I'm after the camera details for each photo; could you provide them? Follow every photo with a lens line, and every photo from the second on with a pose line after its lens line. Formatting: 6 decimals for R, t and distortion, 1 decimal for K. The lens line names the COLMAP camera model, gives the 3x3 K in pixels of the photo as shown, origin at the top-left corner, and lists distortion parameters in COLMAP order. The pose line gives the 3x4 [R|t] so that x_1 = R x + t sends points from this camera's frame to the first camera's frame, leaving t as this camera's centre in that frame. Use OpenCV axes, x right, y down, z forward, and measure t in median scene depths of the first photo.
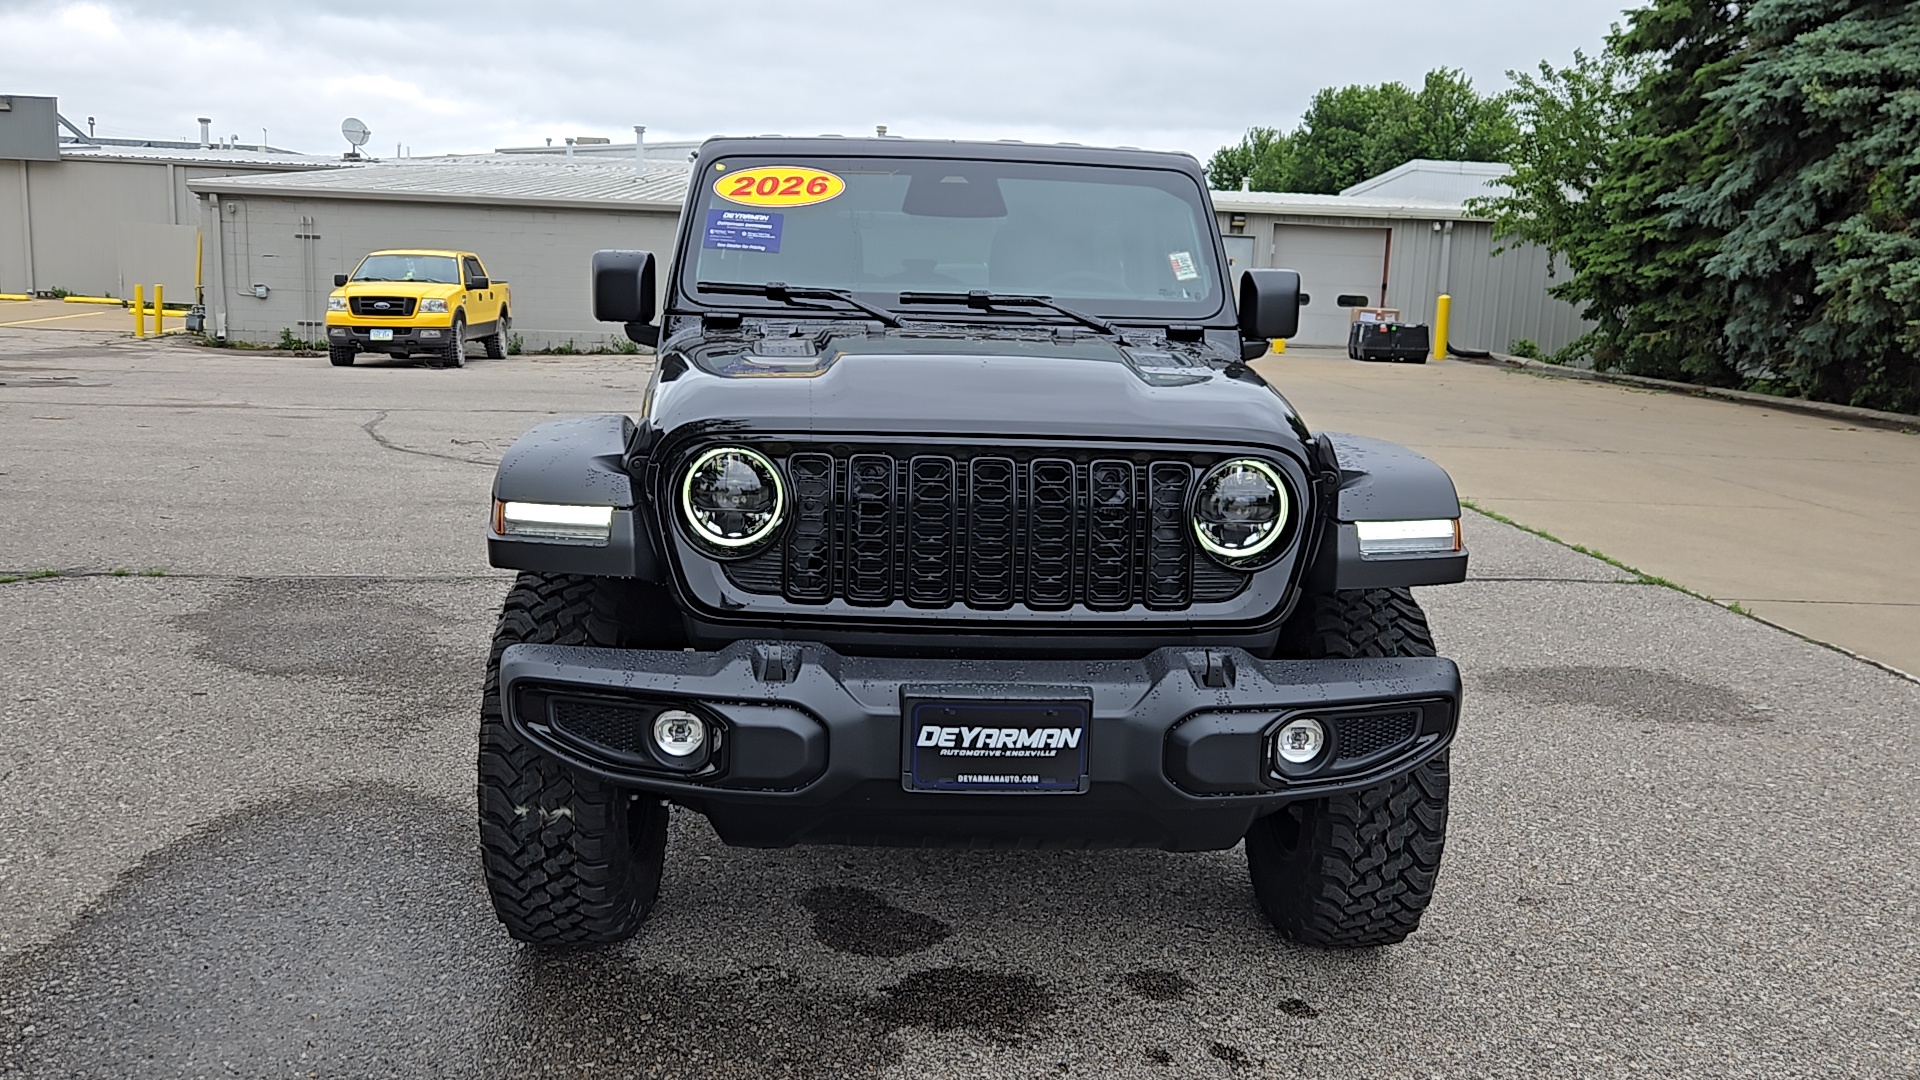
lens RADIAL K [[1602.1, 0, 951.9], [0, 1602.1, 529.2], [0, 0, 1]] dist [0.016853, 0.000374]
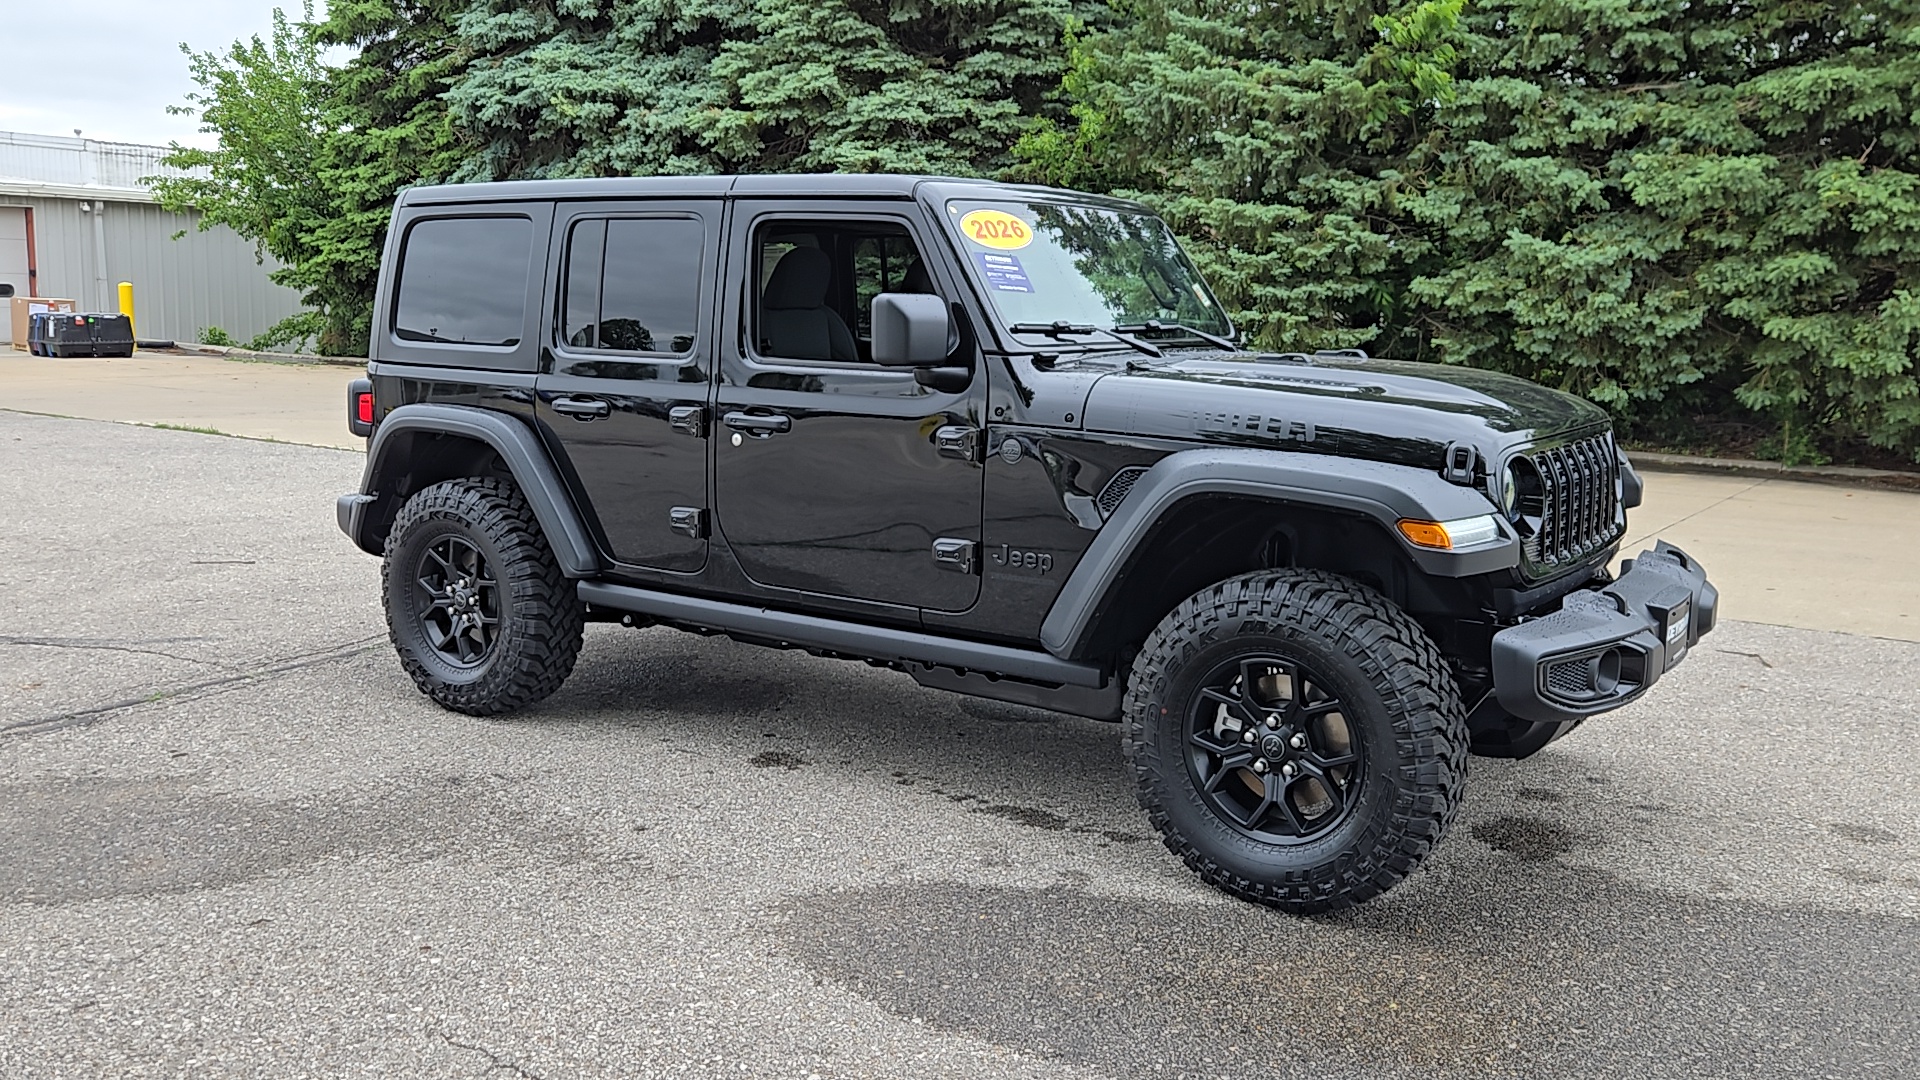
lens RADIAL K [[1604.5, 0, 950.0], [0, 1604.5, 529.0], [0, 0, 1]] dist [0.015955, 0.000456]
pose [[0.607698, -0.139527, 0.781816, -0.200360], [0.127710, 0.988803, 0.077200, -0.021064], [-0.783833, 0.052932, 0.618712, 0.076400]]
